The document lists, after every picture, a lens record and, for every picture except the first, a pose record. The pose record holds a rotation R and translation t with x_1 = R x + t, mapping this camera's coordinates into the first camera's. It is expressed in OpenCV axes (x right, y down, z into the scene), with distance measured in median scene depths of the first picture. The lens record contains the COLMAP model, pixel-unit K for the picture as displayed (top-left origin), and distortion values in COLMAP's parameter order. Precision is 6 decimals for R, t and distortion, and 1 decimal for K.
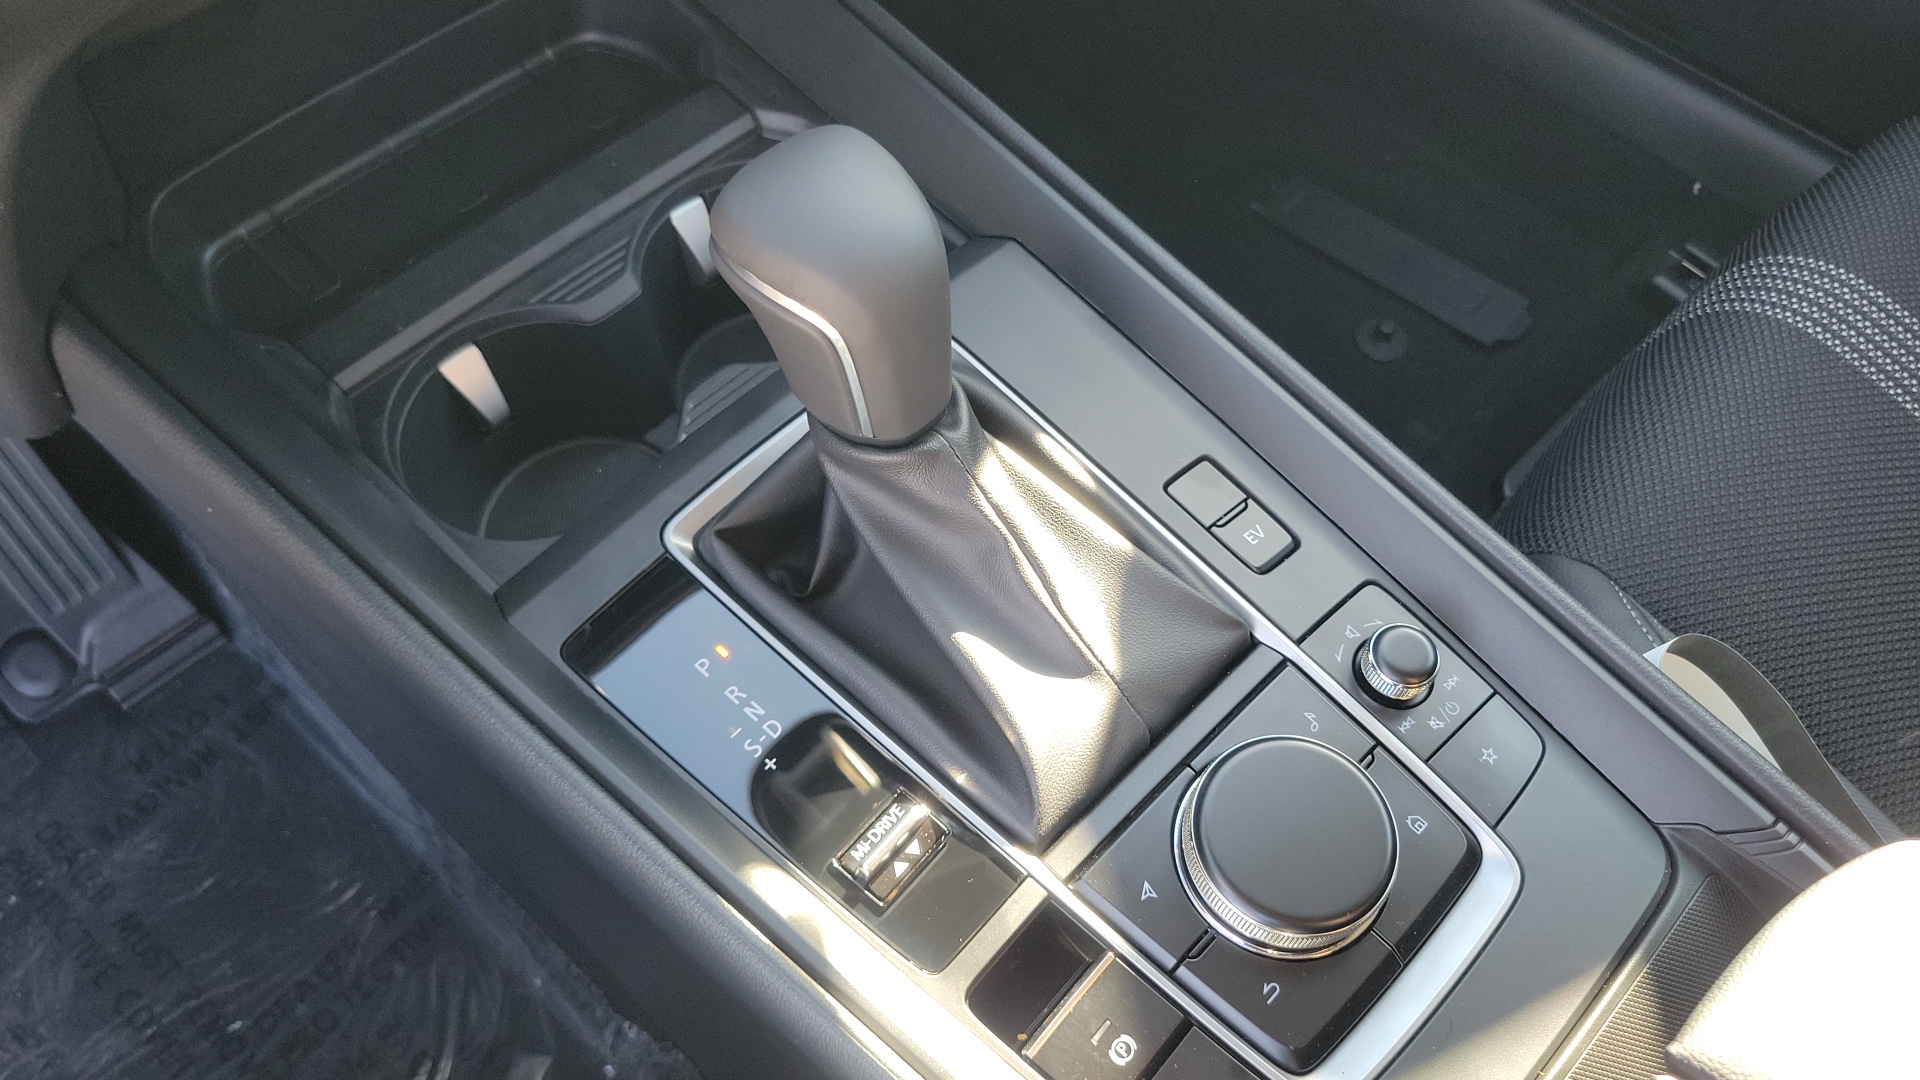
lens RADIAL K [[1458.2, 0, 954.2], [0, 1458.2, 539.4], [0, 0, 1]] dist [0.034755, -0.009221]
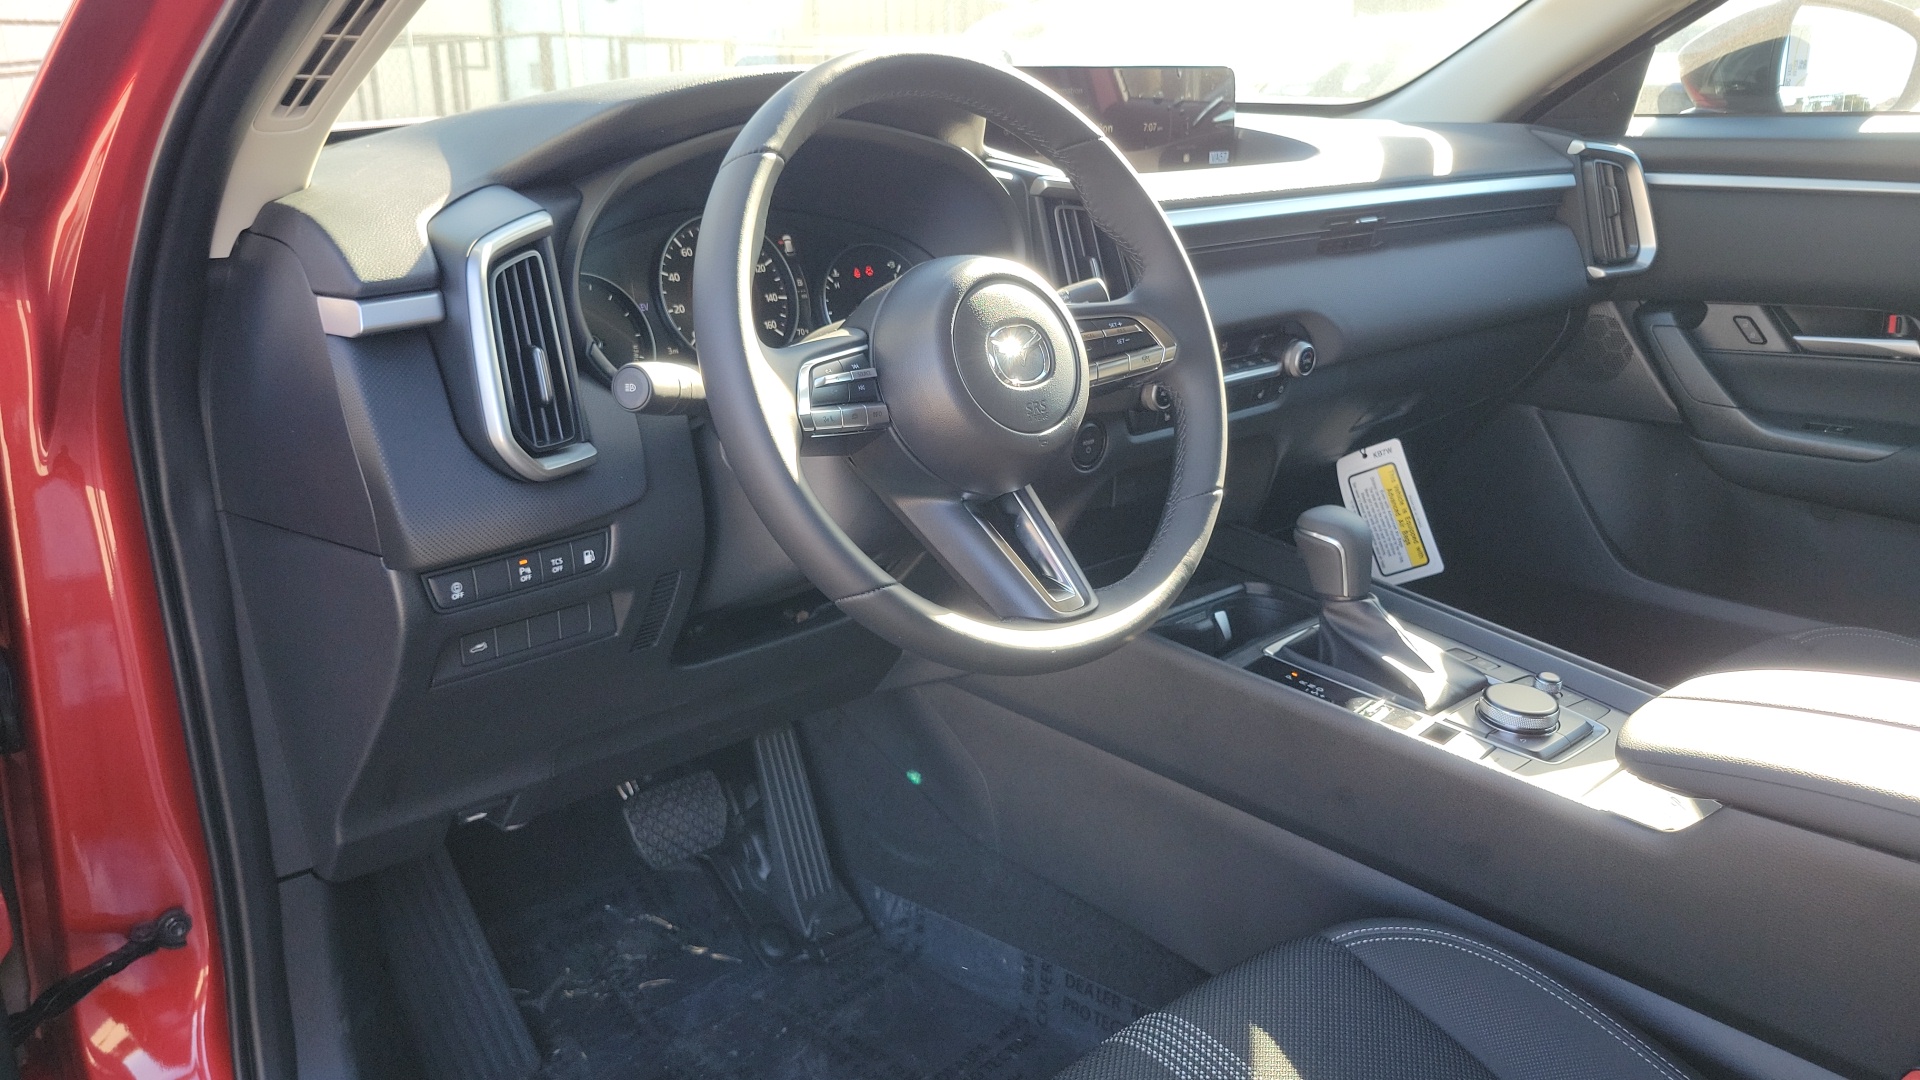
lens RADIAL K [[1458.2, 0, 963.9], [0, 1458.2, 550.7], [0, 0, 1]] dist [0.034755, -0.009221]
pose [[0.998623, 0.013120, -0.050796, -0.456192], [-0.041808, 0.783919, -0.619454, 1.156608], [0.031693, 0.620725, 0.783388, -0.952584]]
